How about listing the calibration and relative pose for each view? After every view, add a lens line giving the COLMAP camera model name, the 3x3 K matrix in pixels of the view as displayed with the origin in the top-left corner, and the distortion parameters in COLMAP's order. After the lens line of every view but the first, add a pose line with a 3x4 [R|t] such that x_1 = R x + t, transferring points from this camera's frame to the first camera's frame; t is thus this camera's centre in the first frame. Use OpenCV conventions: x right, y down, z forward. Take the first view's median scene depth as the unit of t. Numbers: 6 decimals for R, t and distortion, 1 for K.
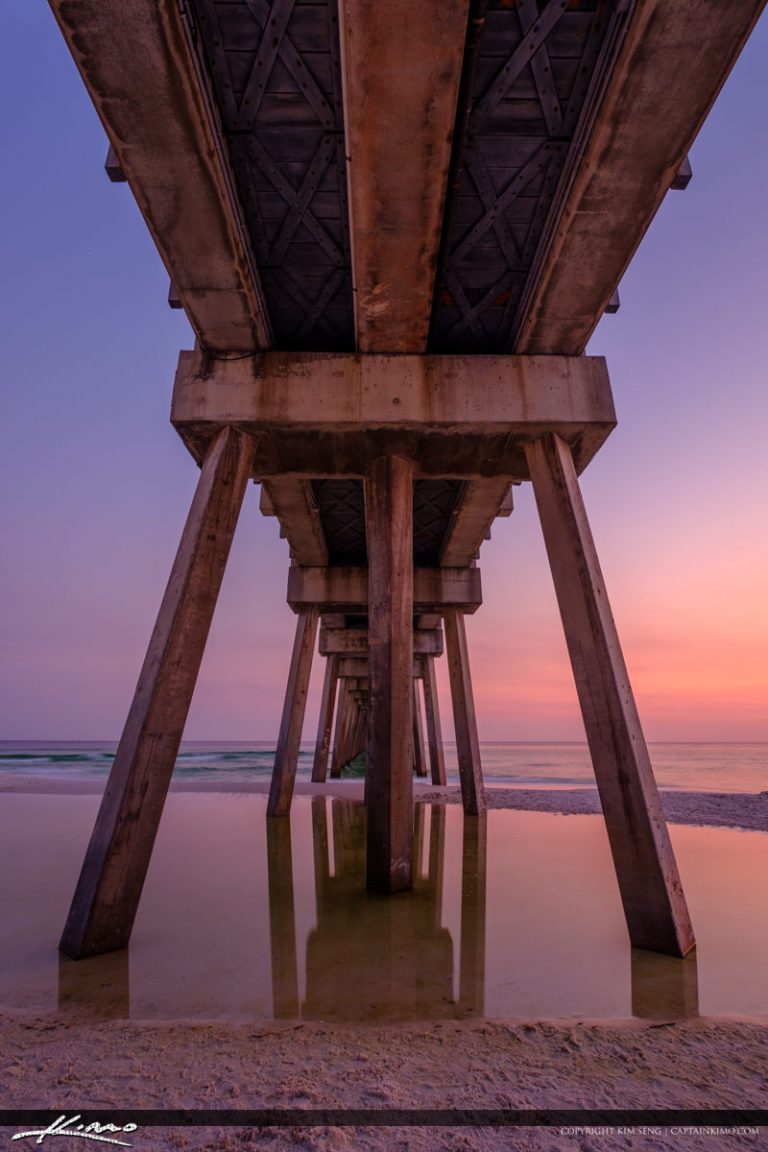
lens RADIAL K [[509.5, 0, 383.4], [0, 509.5, 570.5], [0, 0, 1]] dist [-0.000976, -0.002577]
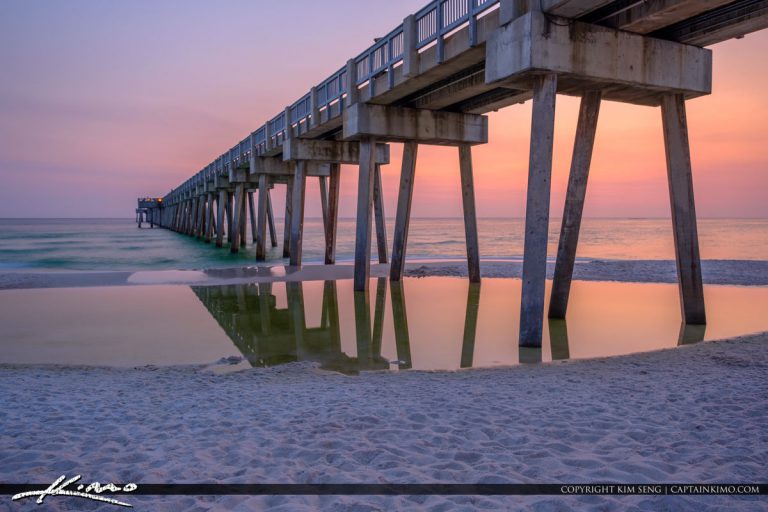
lens RADIAL K [[495.5, 0, 380.3], [0, 495.5, 256.9], [0, 0, 1]] dist [-0.010177, -0.003141]
pose [[0.920506, -0.032752, 0.389354, -1.446211], [-0.121616, 0.922966, 0.365163, -0.250038], [-0.371321, -0.383487, 0.845612, -0.346865]]
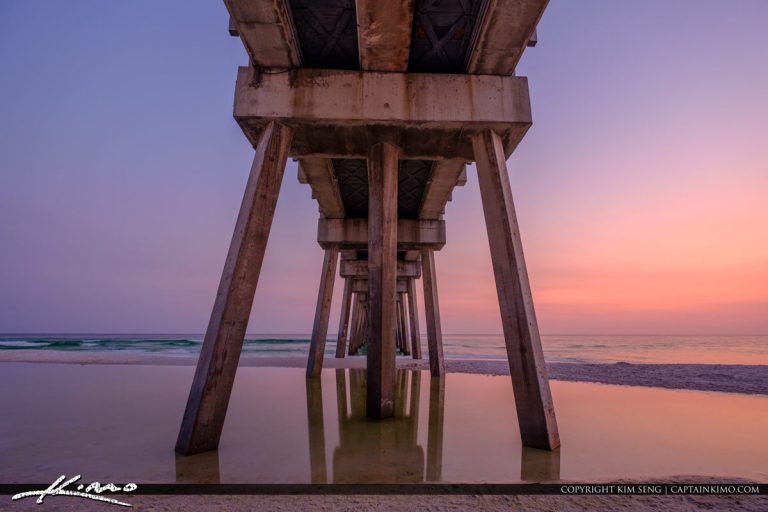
lens RADIAL K [[339.7, 0, 393.5], [0, 339.7, 255.5], [0, 0, 1]] dist [-0.000976, -0.002577]
pose [[0.999585, 0.006369, 0.028095, 0.020543], [-0.009052, 0.995299, 0.096430, 0.008455], [-0.027348, -0.096645, 0.994943, -0.030227]]
